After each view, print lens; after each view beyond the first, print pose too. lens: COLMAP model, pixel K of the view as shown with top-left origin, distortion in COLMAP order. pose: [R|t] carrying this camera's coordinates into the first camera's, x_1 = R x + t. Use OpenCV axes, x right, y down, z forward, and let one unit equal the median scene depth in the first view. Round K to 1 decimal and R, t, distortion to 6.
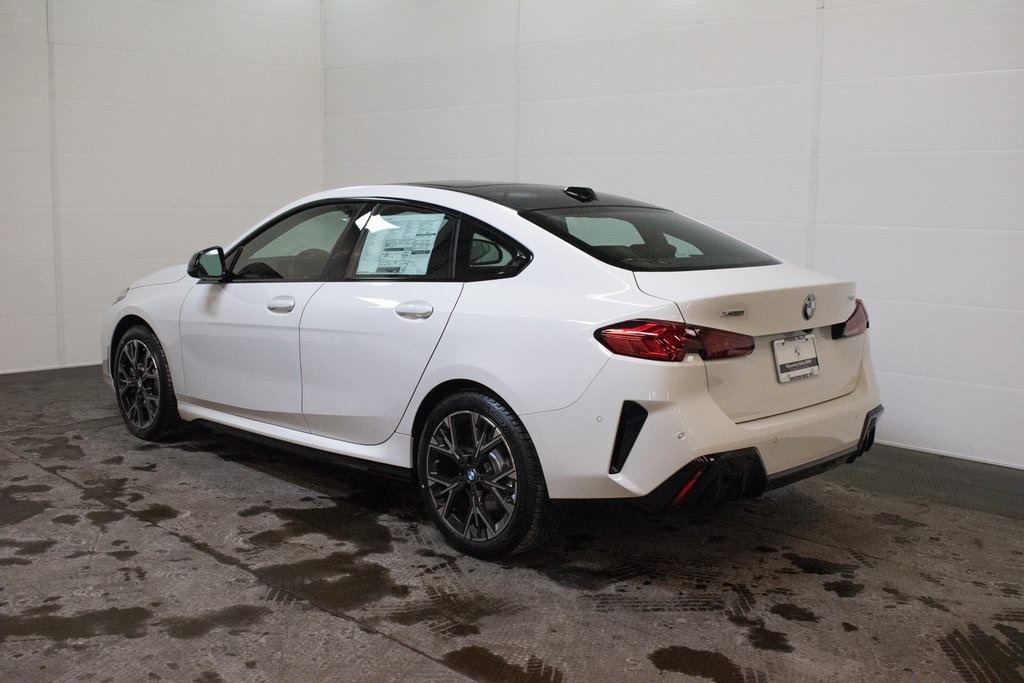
lens RADIAL K [[1066.4, 0, 513.6], [0, 1066.4, 339.4], [0, 0, 1]] dist [-0.027133, 0.000000]
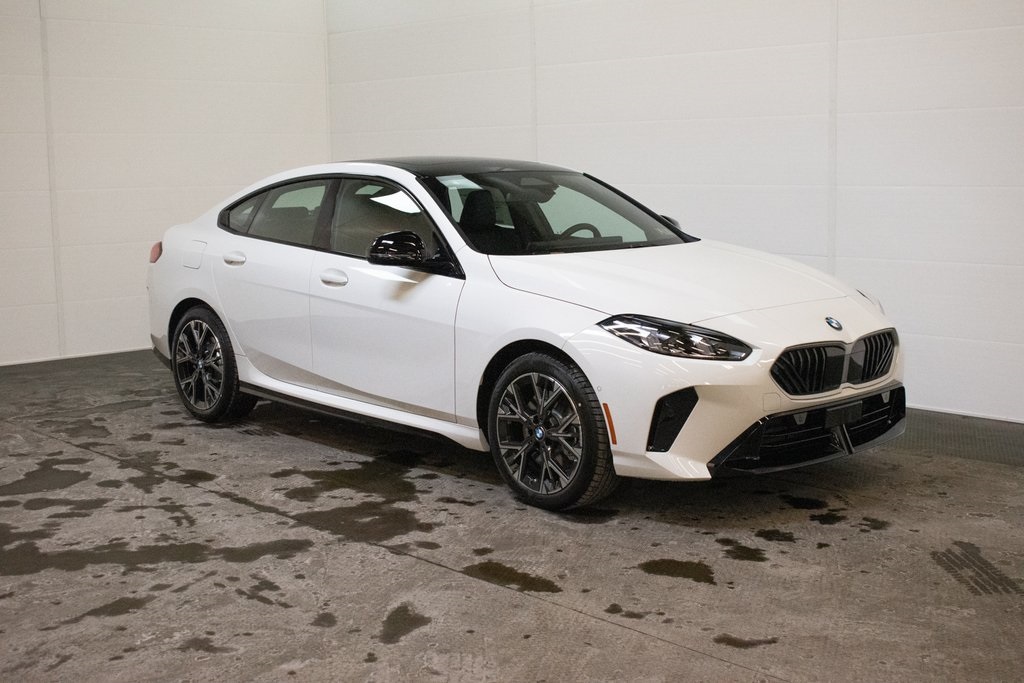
lens RADIAL K [[1329.2, 0, 513.0], [0, 1329.2, 342.7], [0, 0, 1]] dist [0.050201, 0.000000]
pose [[0.999128, -0.025069, -0.033402, 0.035227], [0.025179, 0.999679, 0.002872, 0.038208], [0.033319, -0.003711, 0.999438, -0.369080]]
